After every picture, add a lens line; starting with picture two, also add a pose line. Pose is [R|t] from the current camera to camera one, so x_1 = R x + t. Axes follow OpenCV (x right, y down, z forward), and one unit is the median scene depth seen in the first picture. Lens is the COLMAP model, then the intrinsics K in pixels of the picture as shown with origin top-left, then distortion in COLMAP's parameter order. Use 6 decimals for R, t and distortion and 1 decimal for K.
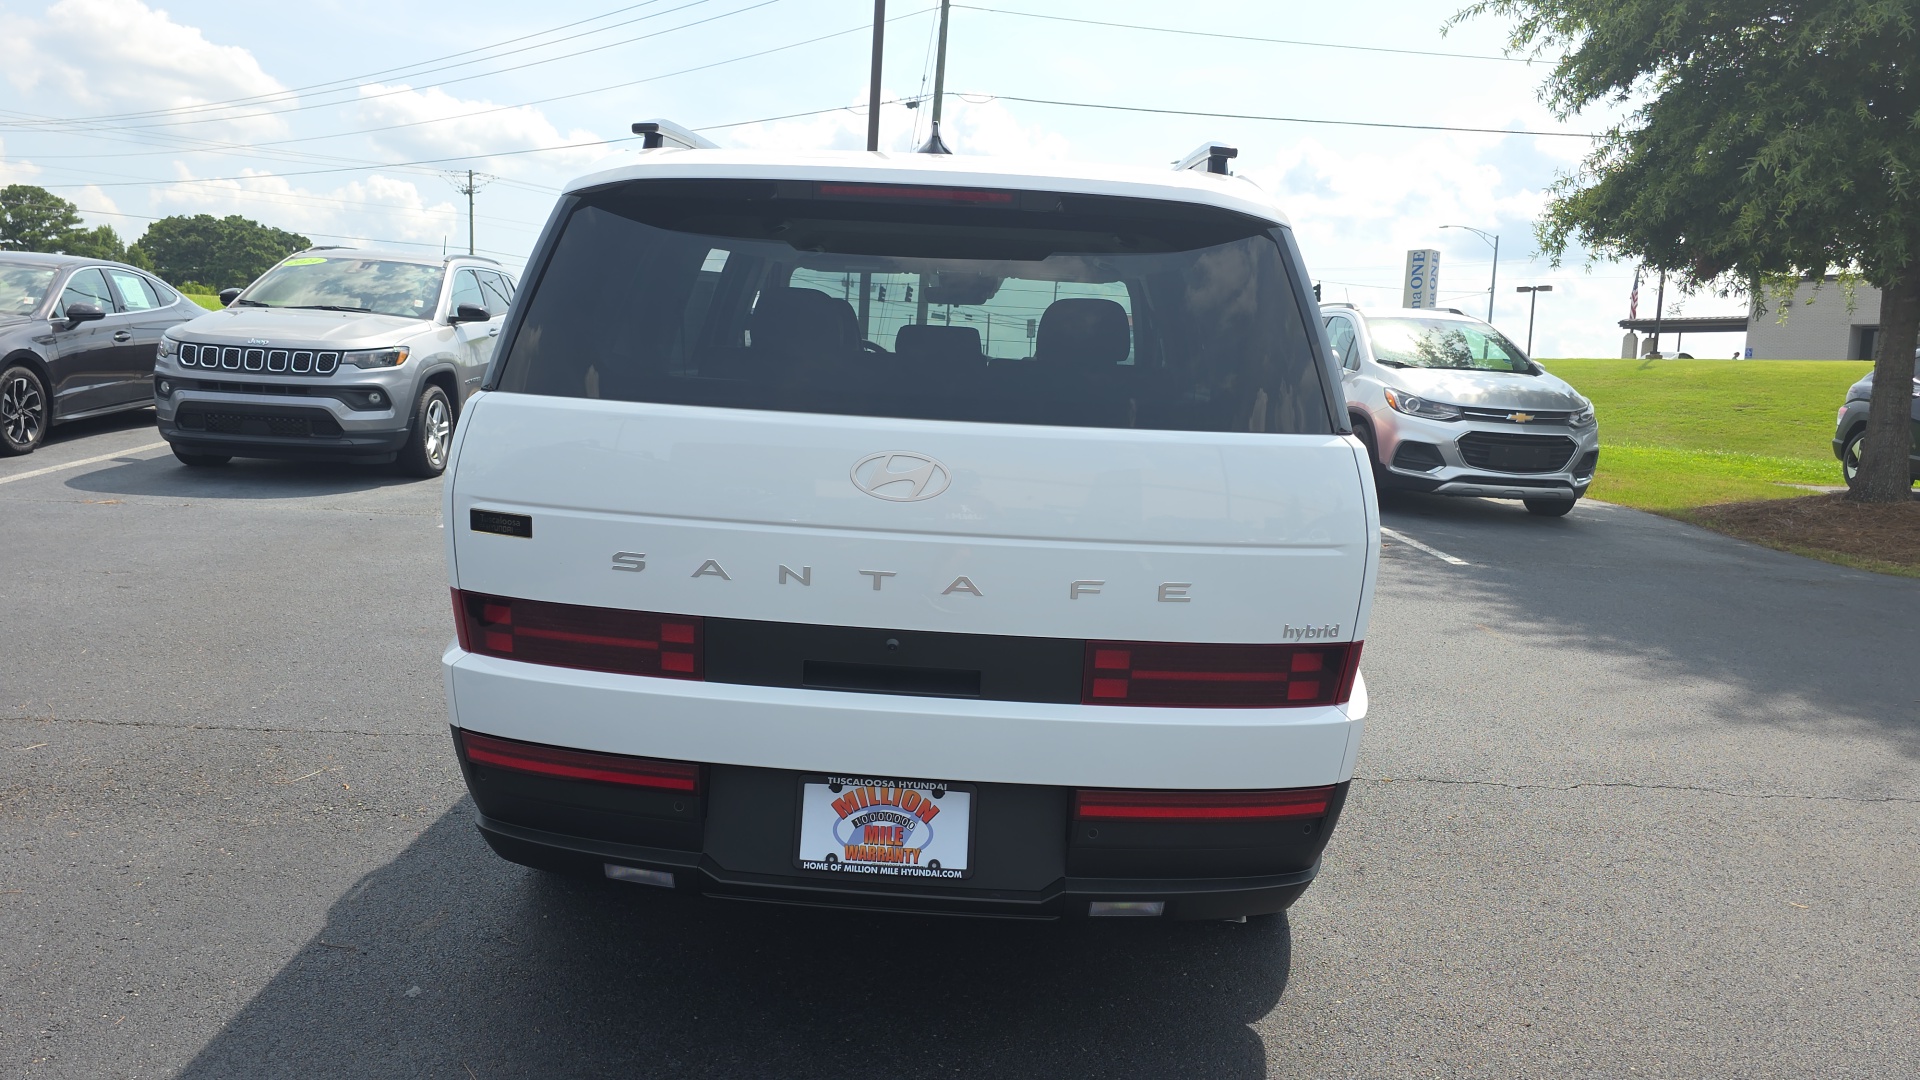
lens RADIAL K [[1330.1, 0, 942.2], [0, 1330.1, 534.7], [0, 0, 1]] dist [0.054143, -0.081654]
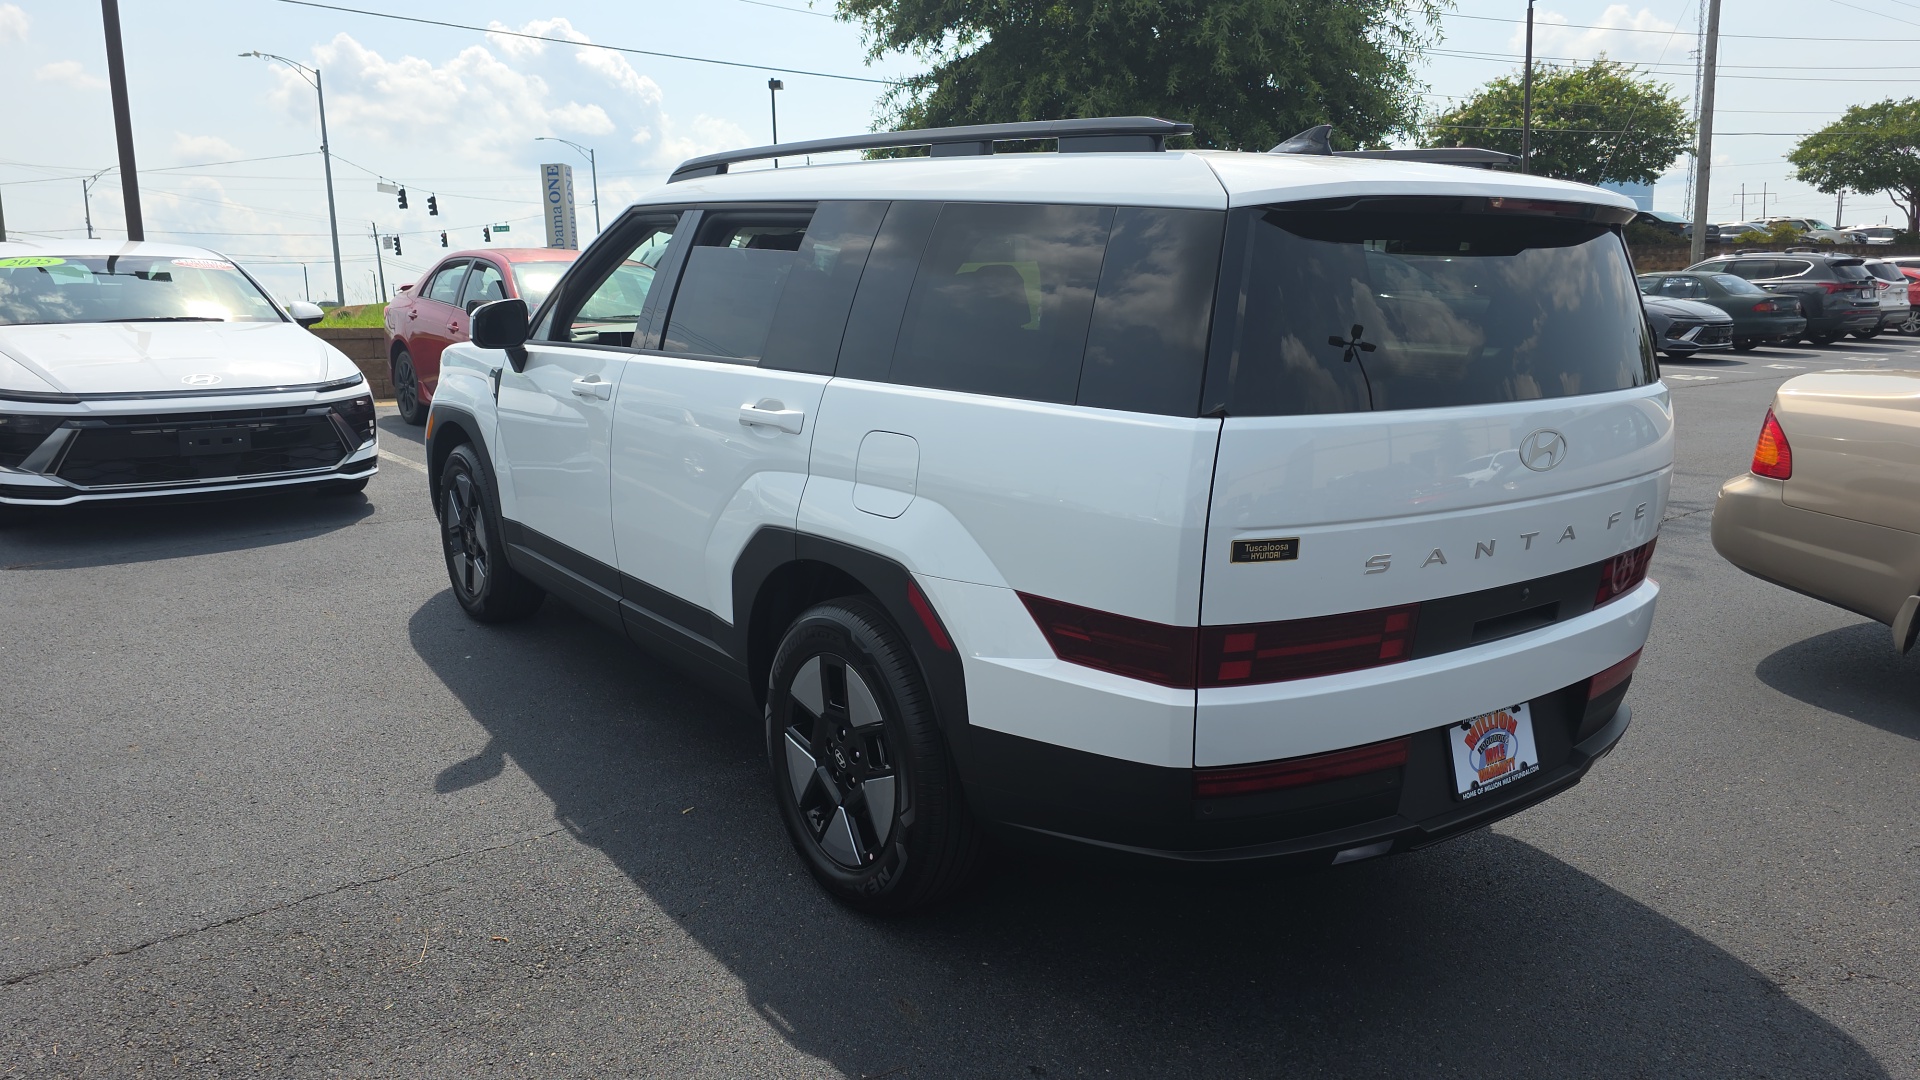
lens RADIAL K [[1330.1, 0, 942.2], [0, 1330.1, 534.7], [0, 0, 1]] dist [0.054143, -0.081654]
pose [[0.761864, -0.162705, 0.626970, -0.821417], [0.119827, 0.986634, 0.110434, -0.114508], [-0.636557, -0.009008, 0.771177, 0.285567]]
